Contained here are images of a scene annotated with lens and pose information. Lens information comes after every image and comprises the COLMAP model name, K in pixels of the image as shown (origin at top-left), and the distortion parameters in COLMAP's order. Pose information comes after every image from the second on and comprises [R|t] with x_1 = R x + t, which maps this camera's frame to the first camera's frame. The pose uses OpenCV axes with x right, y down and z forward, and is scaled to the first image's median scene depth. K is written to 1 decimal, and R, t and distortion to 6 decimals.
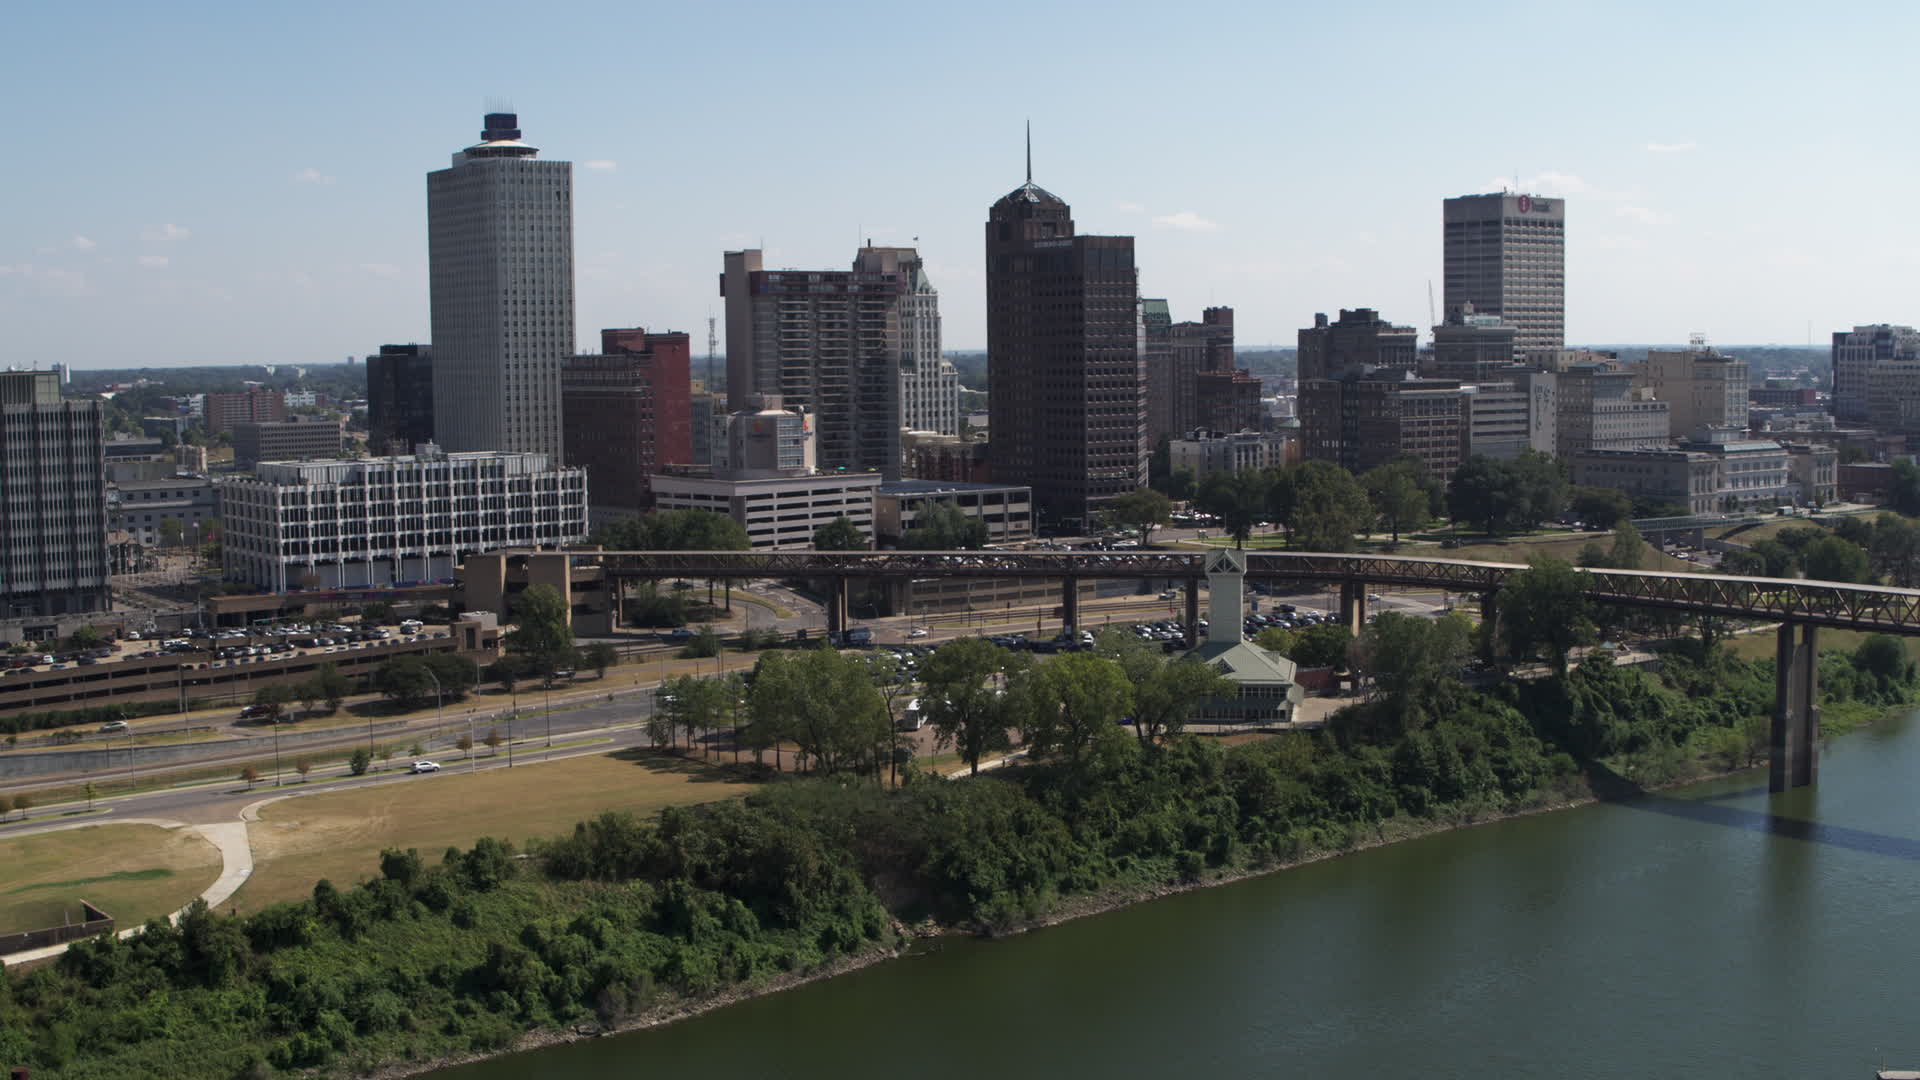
lens RADIAL K [[2223.0, 0, 956.7], [0, 2223.0, 577.6], [0, 0, 1]] dist [-0.150867, 0.021475]
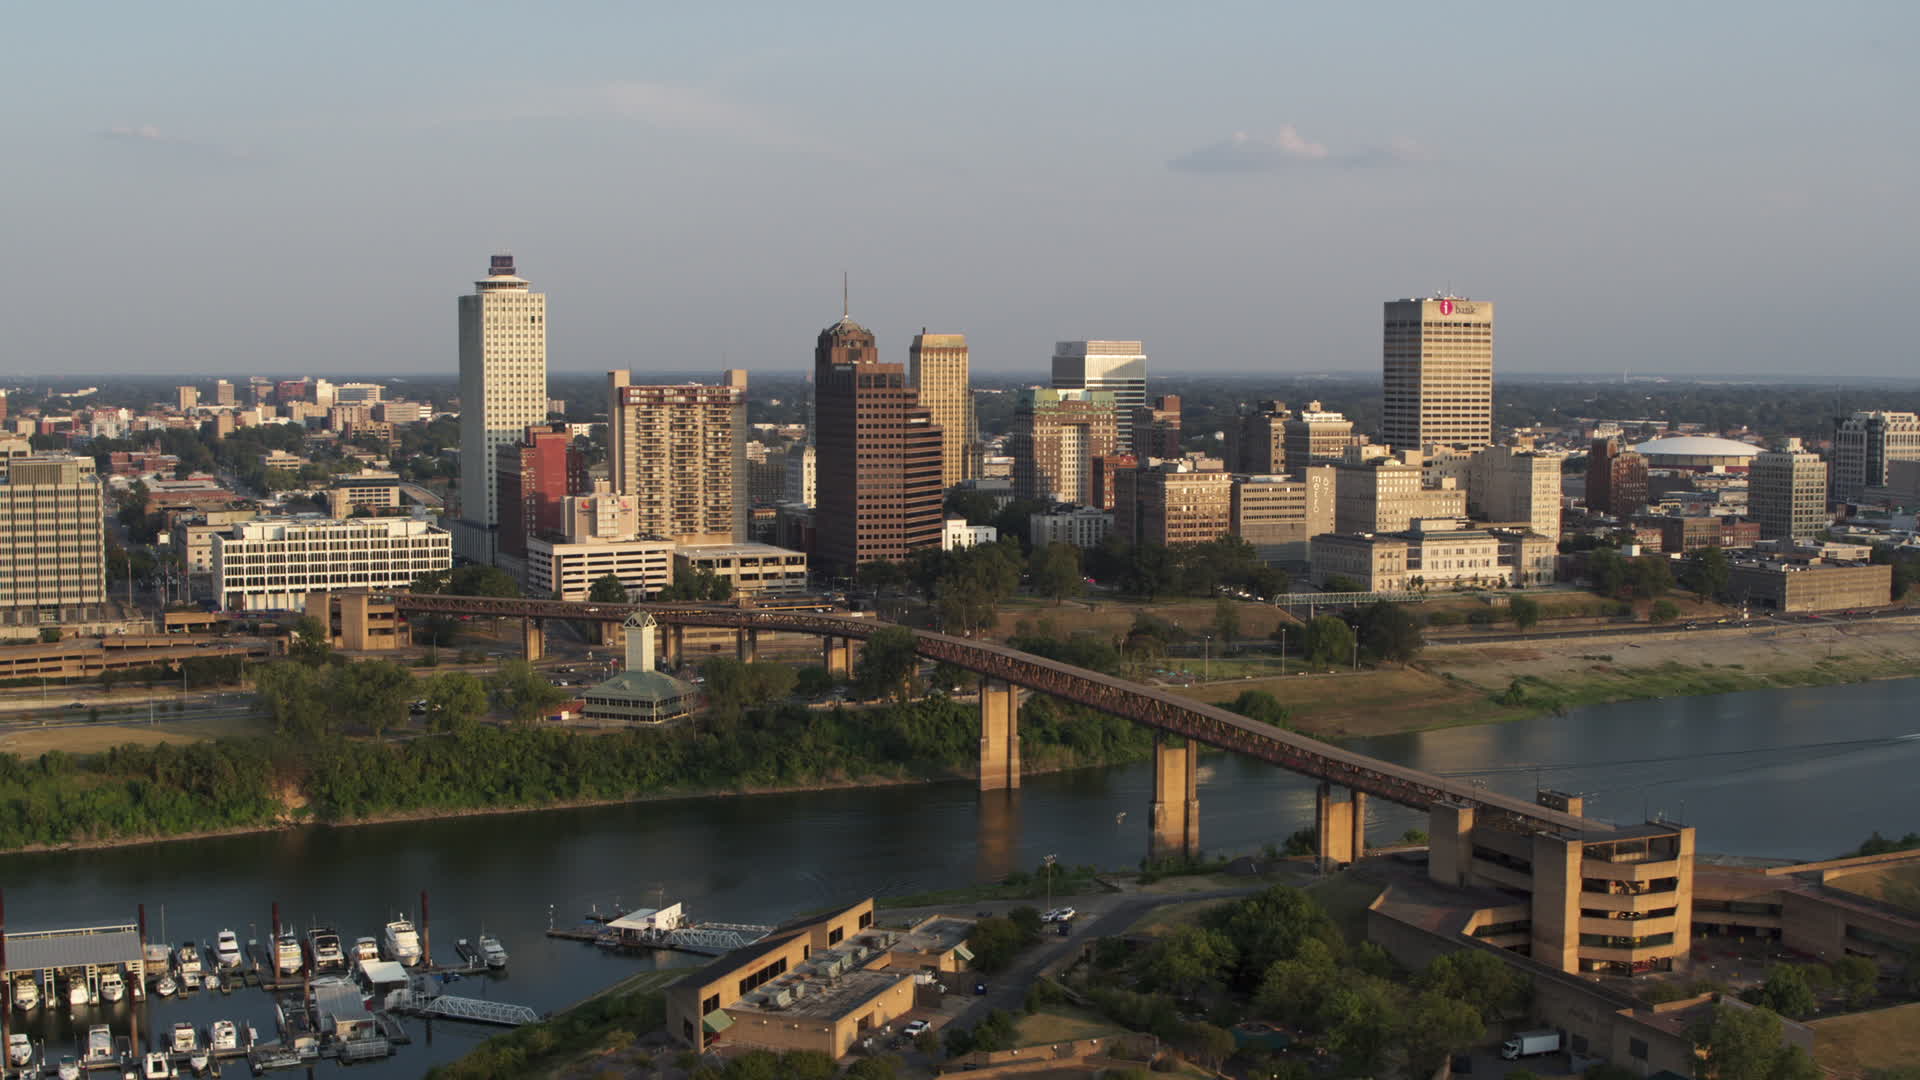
lens RADIAL K [[2301.2, 0, 957.6], [0, 2301.2, 578.8], [0, 0, 1]] dist [-0.175066, 0.001882]
pose [[0.973215, 0.036605, -0.226963, 0.495792], [-0.038407, 0.999256, -0.003528, -0.027588], [0.226665, 0.012151, 0.973897, -0.363386]]
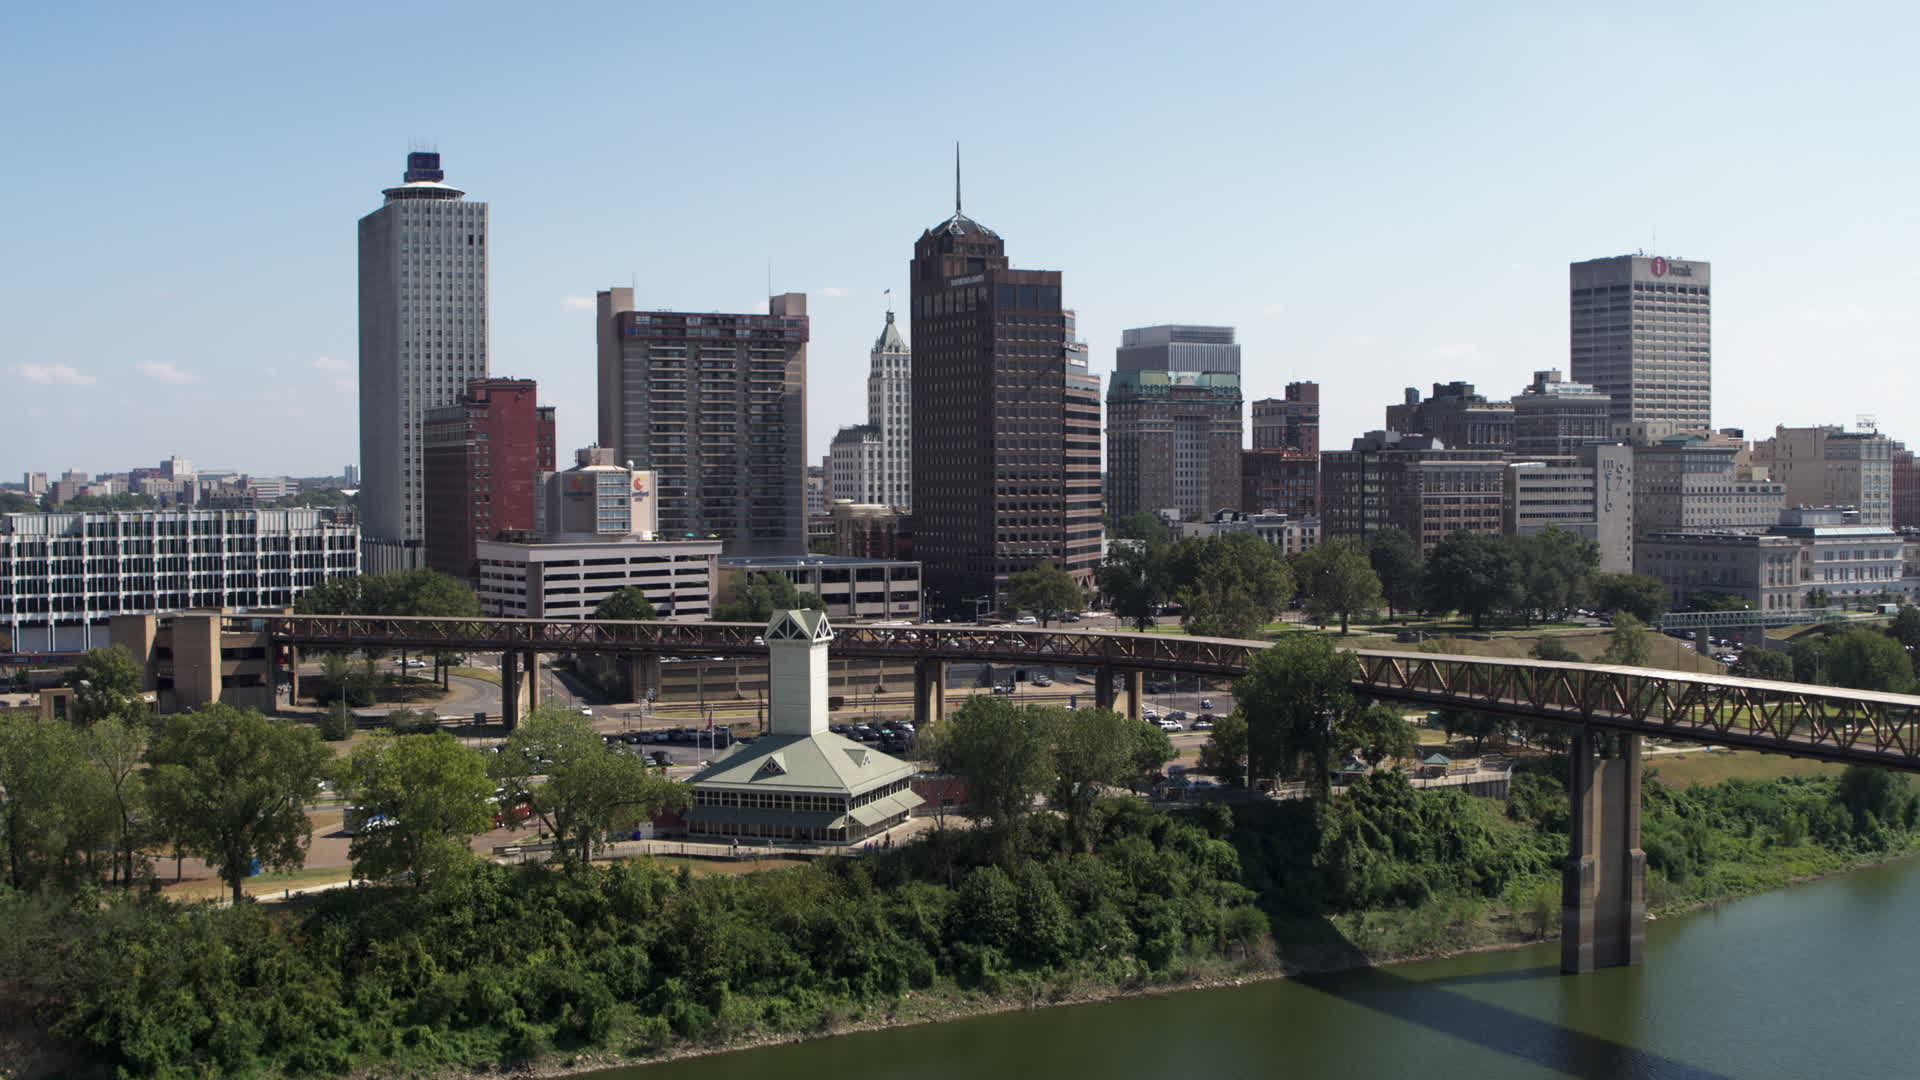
lens RADIAL K [[2173.3, 0, 955.0], [0, 2173.3, 579.0], [0, 0, 1]] dist [-0.151950, 0.038108]
pose [[0.987544, 0.016019, -0.156528, 0.201447], [-0.024386, 0.998366, -0.051678, 0.009563], [0.155444, 0.054851, 0.986321, 0.208780]]
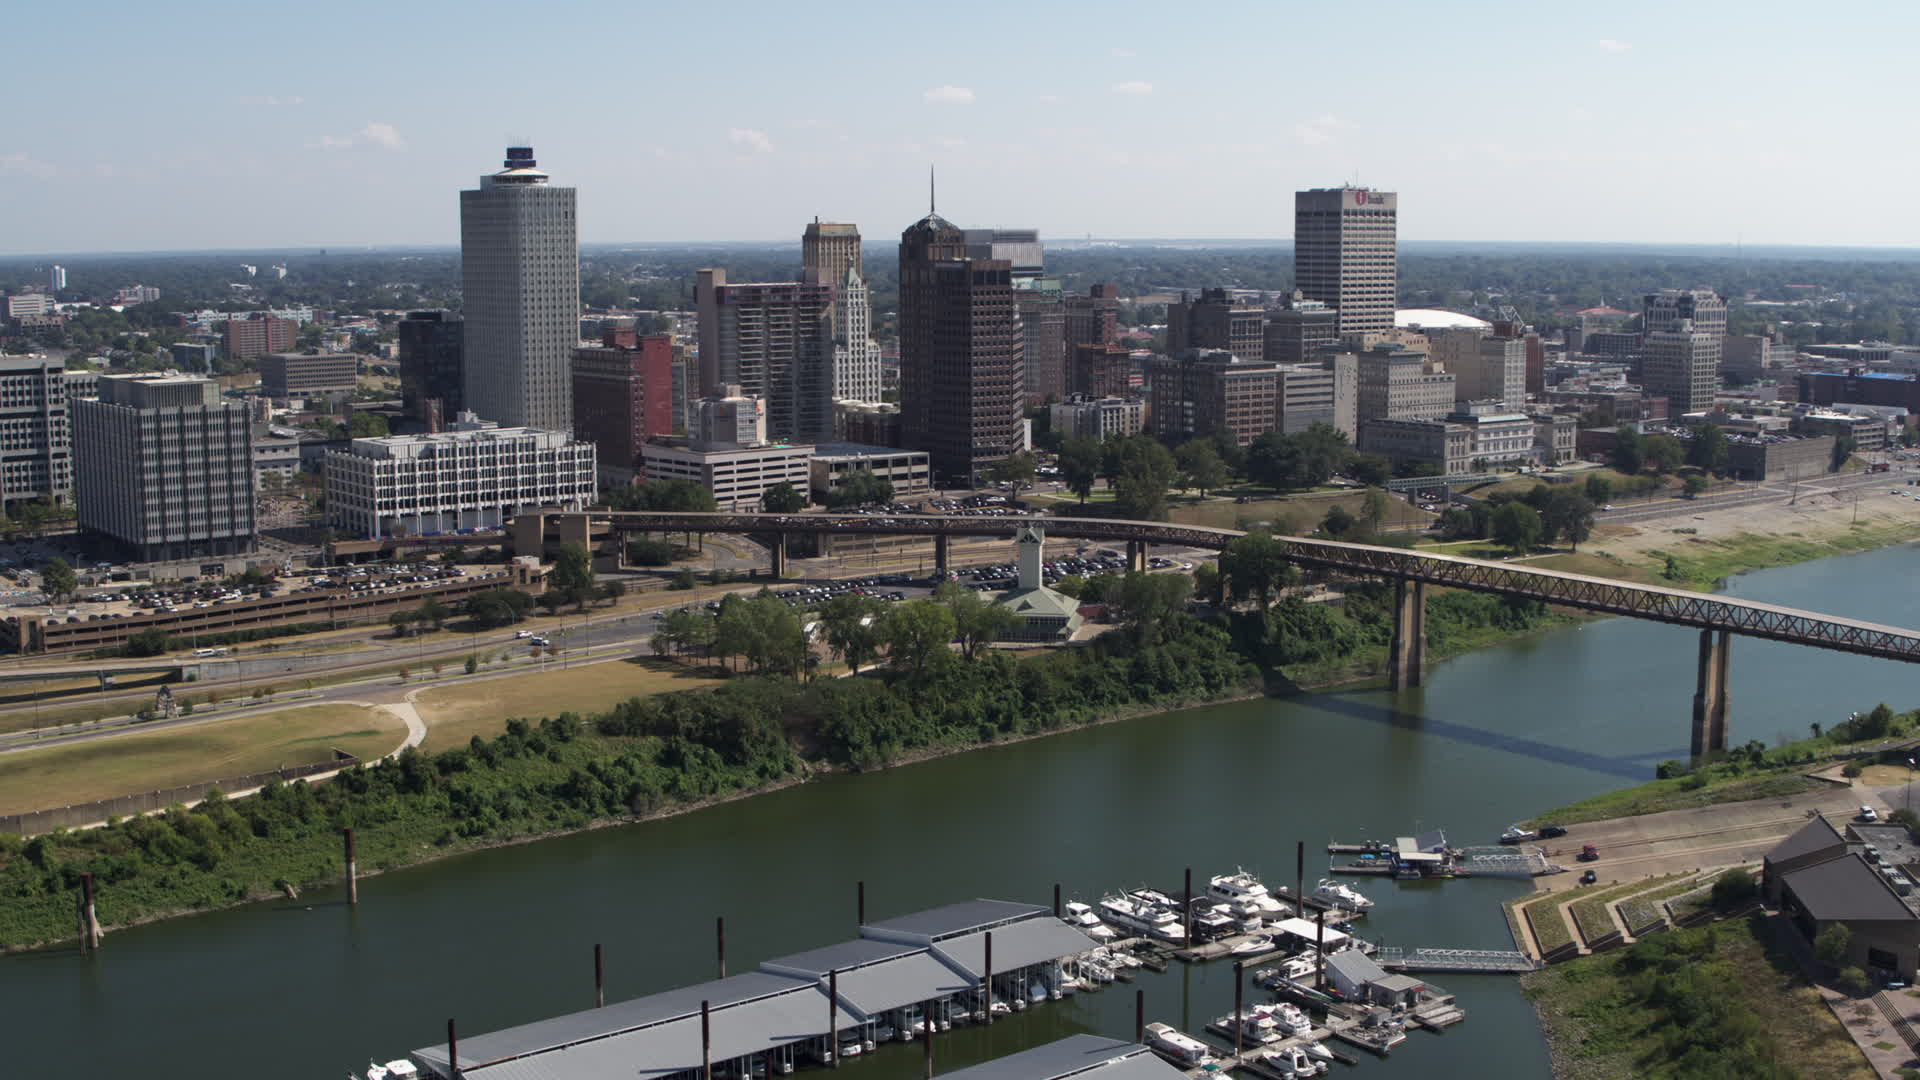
lens RADIAL K [[2223.0, 0, 956.7], [0, 2223.0, 577.6], [0, 0, 1]] dist [-0.150867, 0.021475]
pose [[0.999834, 0.006986, 0.016804, 0.032124], [-0.007842, 0.998645, 0.051451, -0.039653], [-0.016421, -0.051575, 0.998534, -0.368714]]
